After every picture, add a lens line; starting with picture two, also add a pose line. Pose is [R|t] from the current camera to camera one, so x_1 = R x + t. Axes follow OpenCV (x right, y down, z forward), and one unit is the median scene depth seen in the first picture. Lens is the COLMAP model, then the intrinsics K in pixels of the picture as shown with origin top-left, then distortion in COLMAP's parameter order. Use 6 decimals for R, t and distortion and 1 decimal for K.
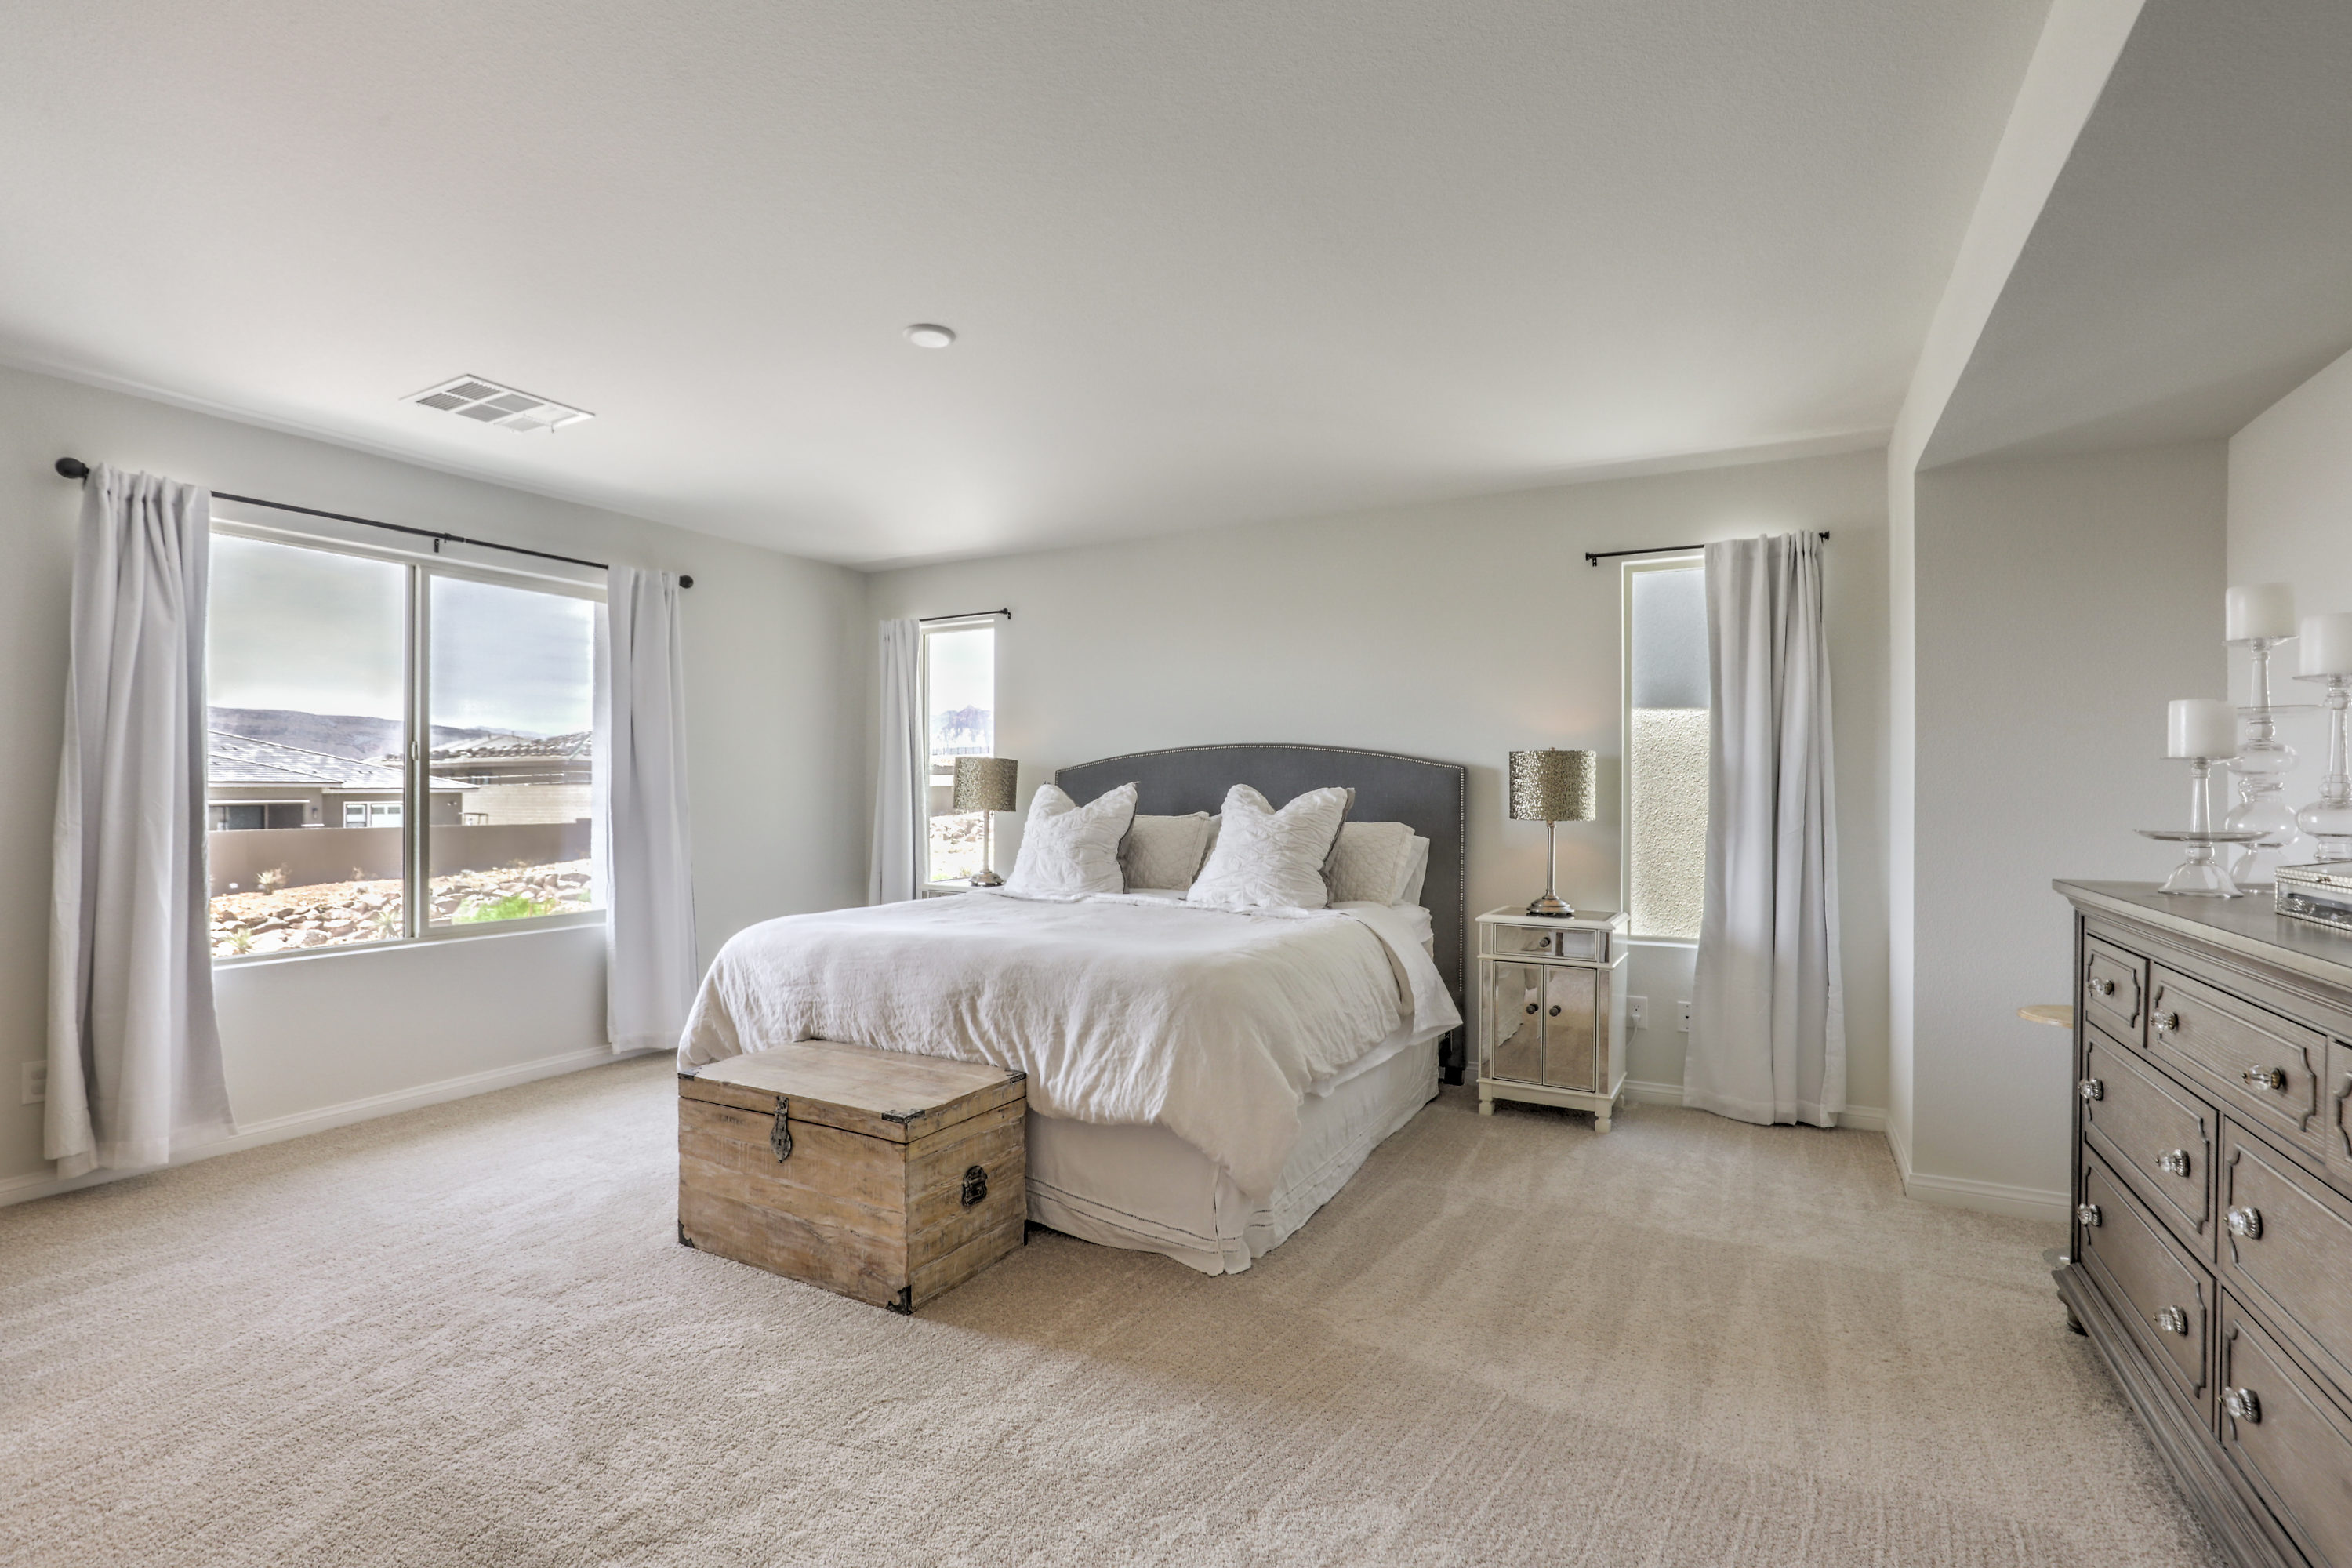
lens RADIAL K [[1082.7, 0, 1180.8], [0, 1082.7, 769.9], [0, 0, 1]] dist [-0.027858, -0.000556]
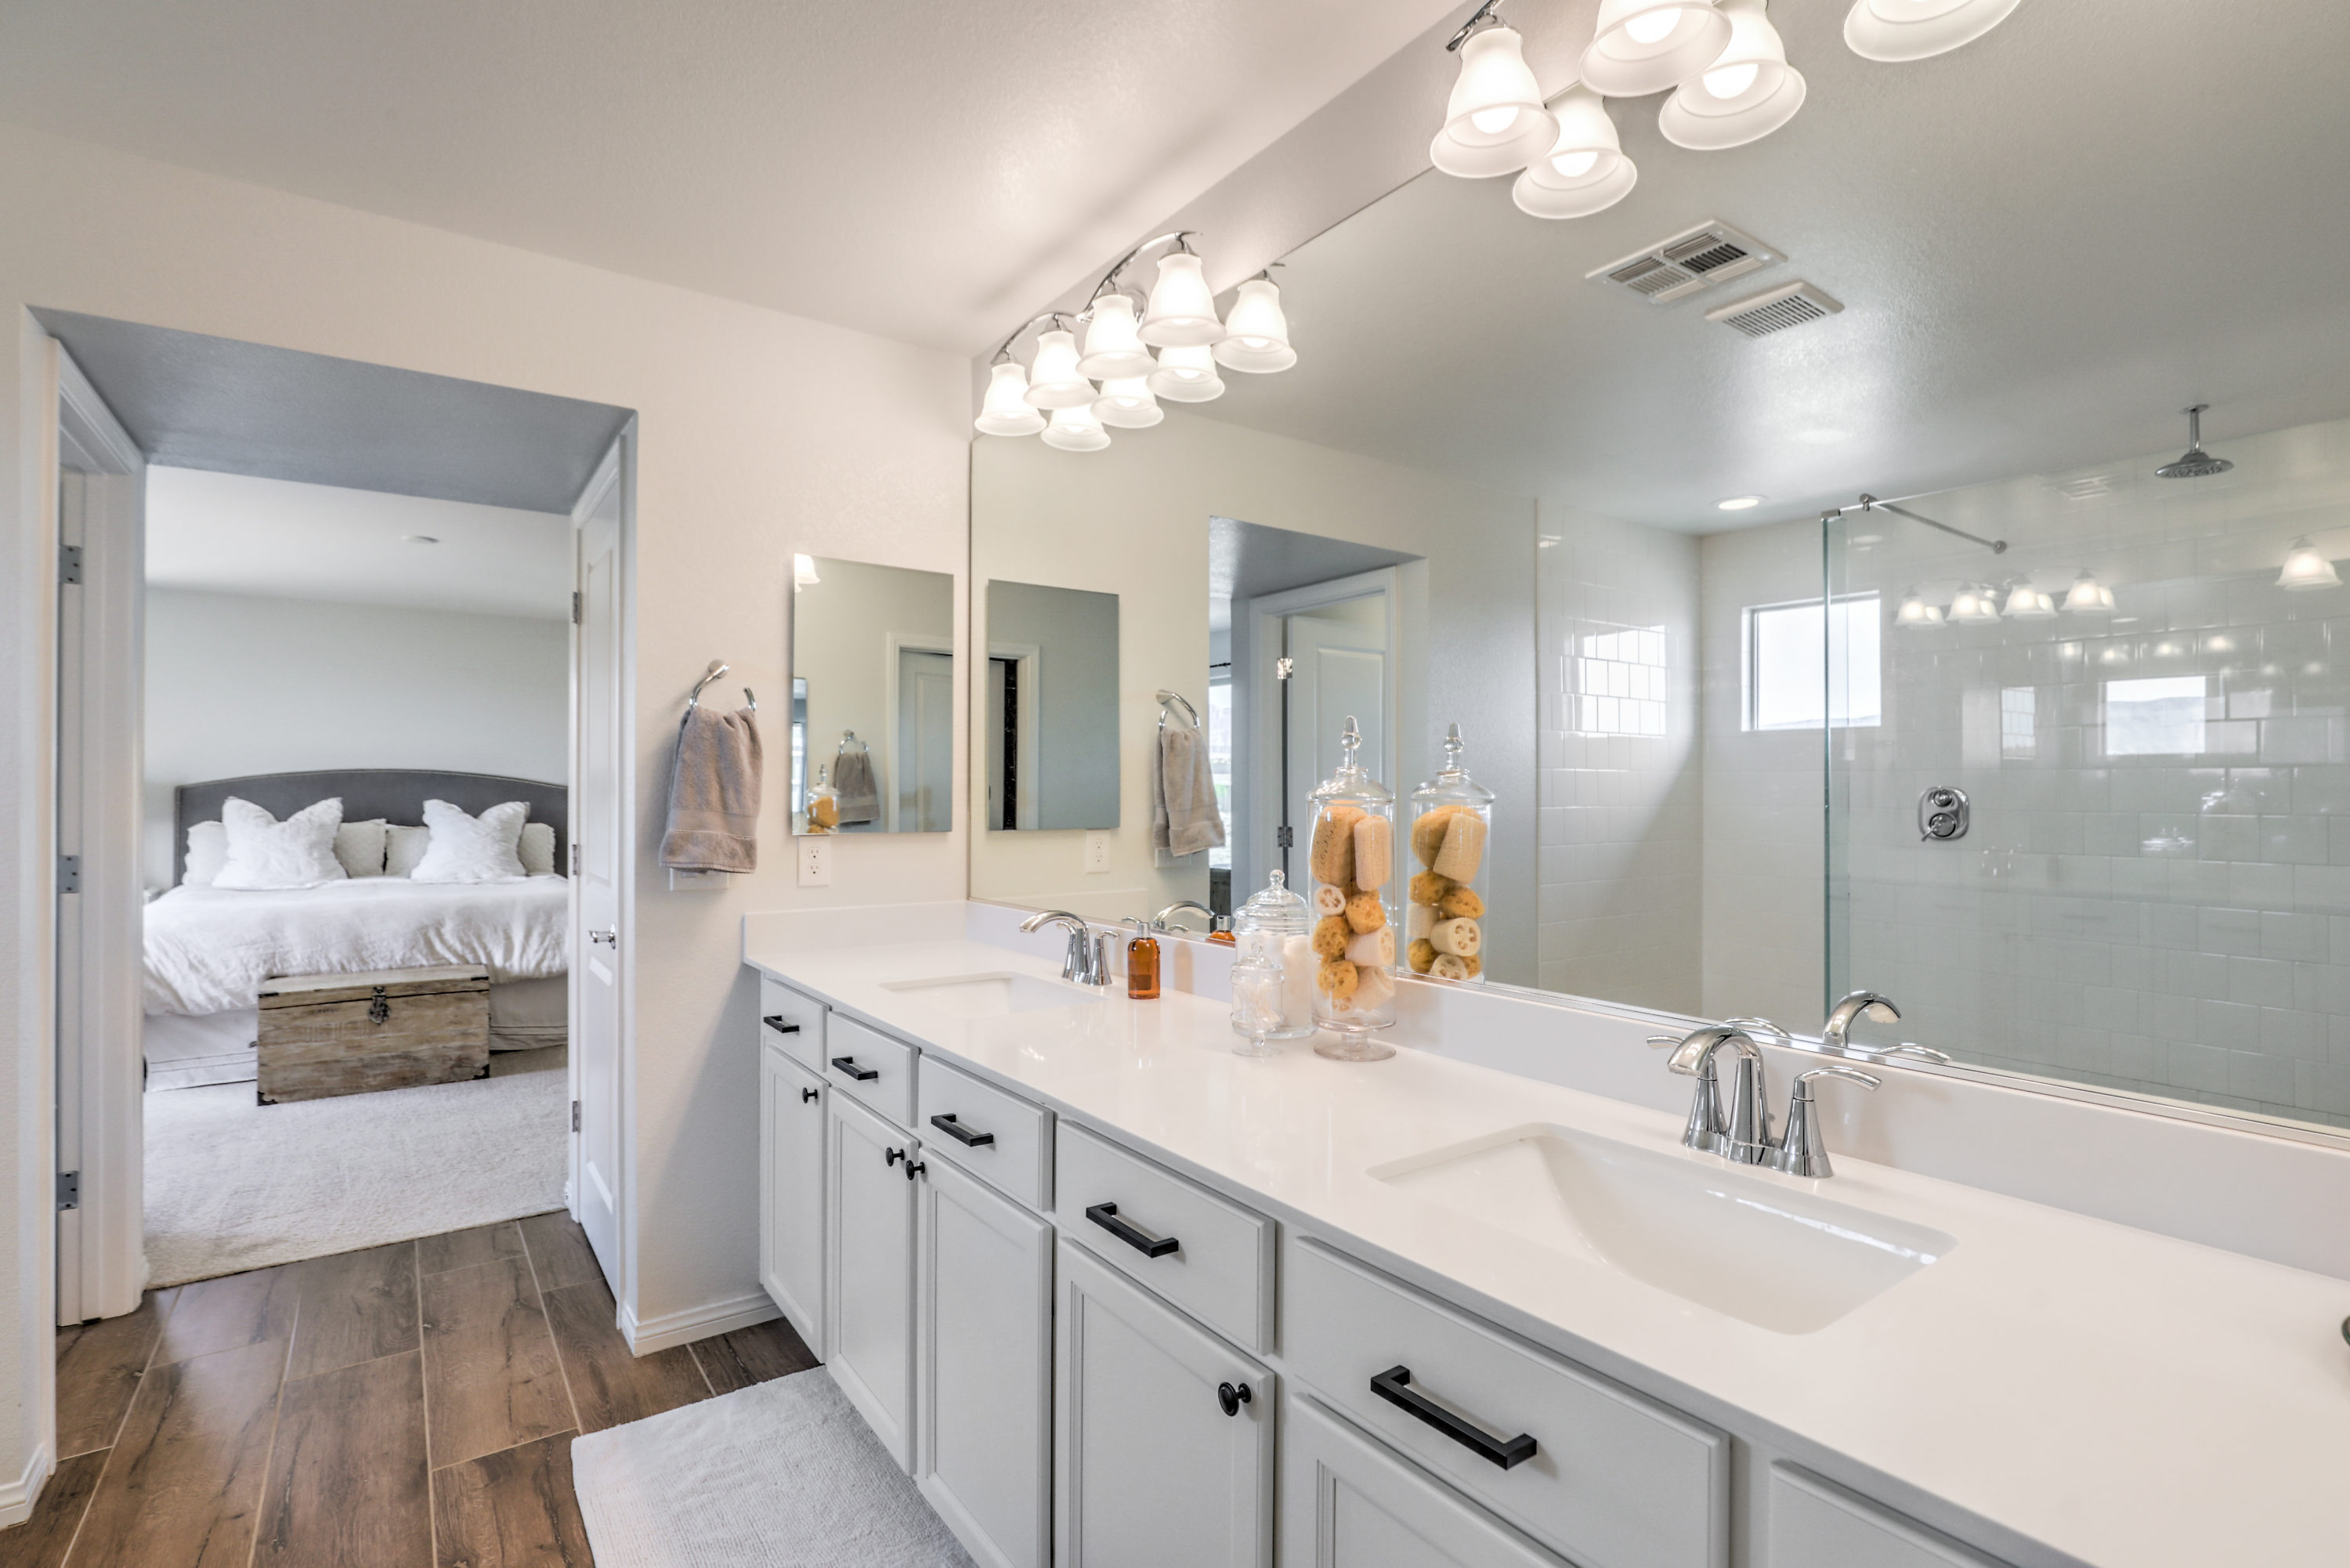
lens RADIAL K [[1093.0, 0, 1147.8], [0, 1093.0, 788.5], [0, 0, 1]] dist [-0.002123, -0.000148]
pose [[0.460648, 0.006822, 0.887557, -1.221108], [-0.020161, 0.999793, 0.002779, -0.038943], [-0.887354, -0.019174, 0.460690, -0.801905]]
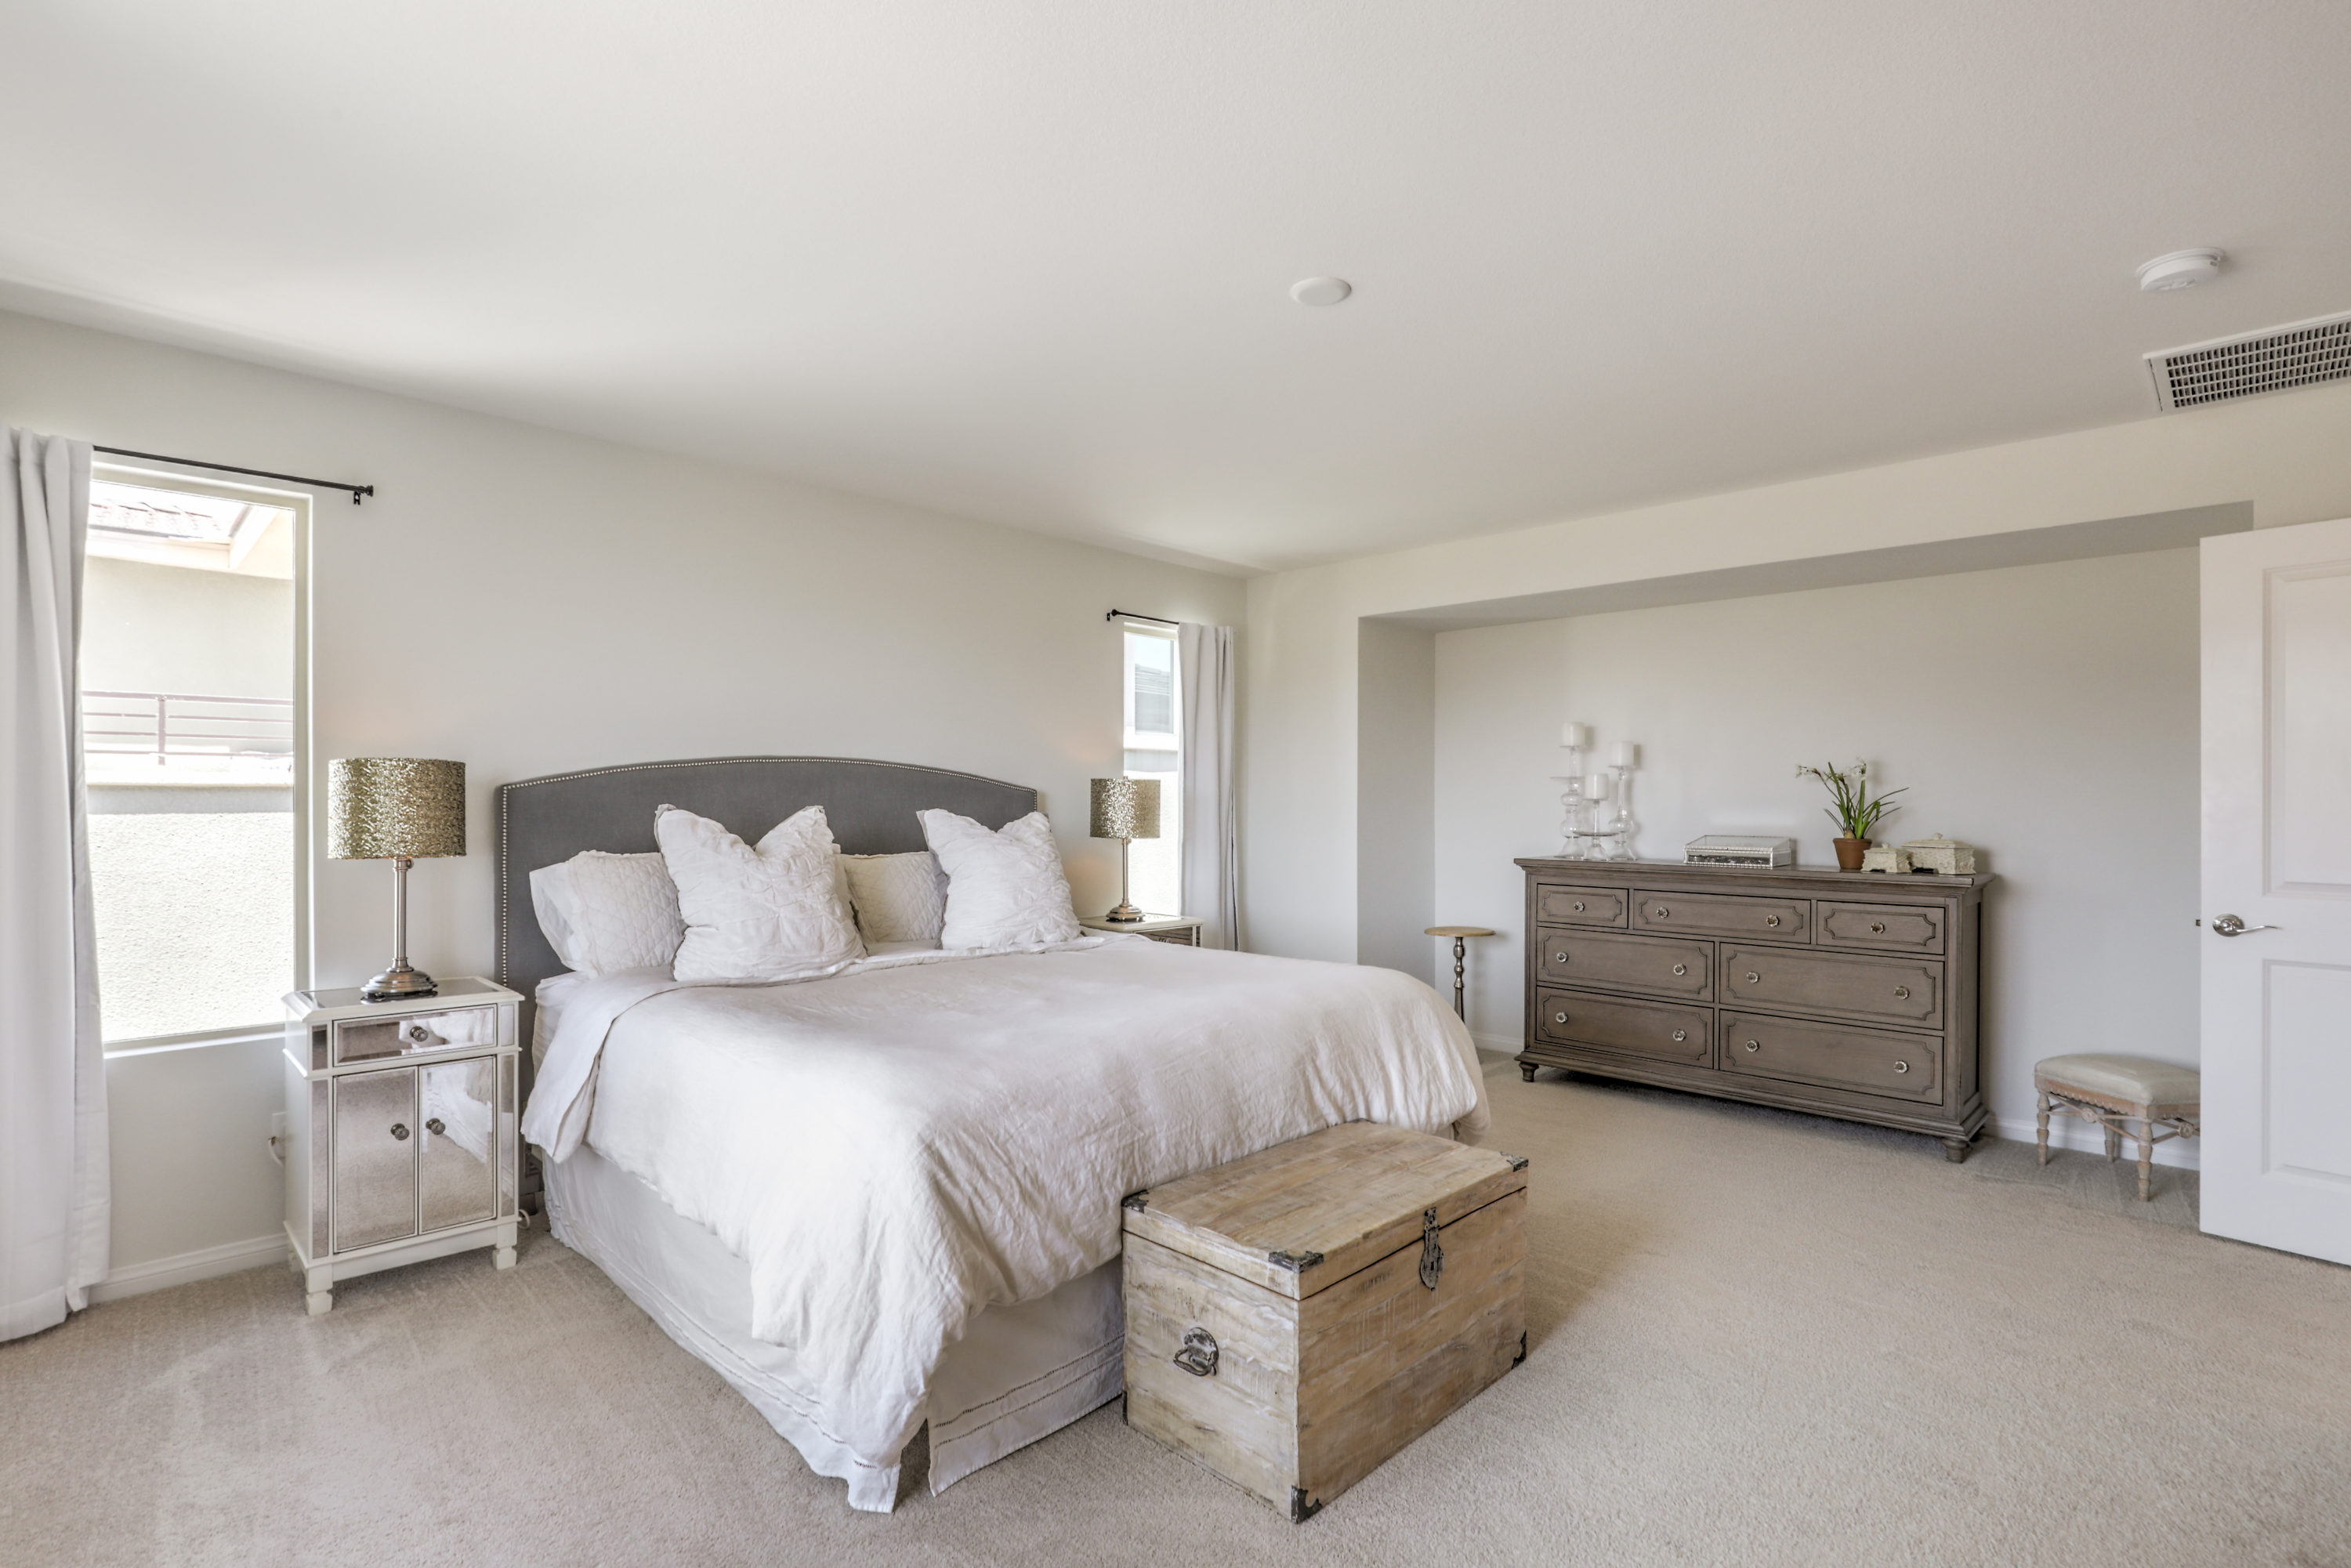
lens RADIAL K [[1098.4, 0, 1177.0], [0, 1098.4, 794.0], [0, 0, 1]] dist [-0.033328, 0.012749]
pose [[0.289746, 0.006266, 0.957083, -1.087506], [-0.018009, 0.999837, -0.001094, -0.002342], [-0.956934, -0.016919, 0.289812, 0.854343]]
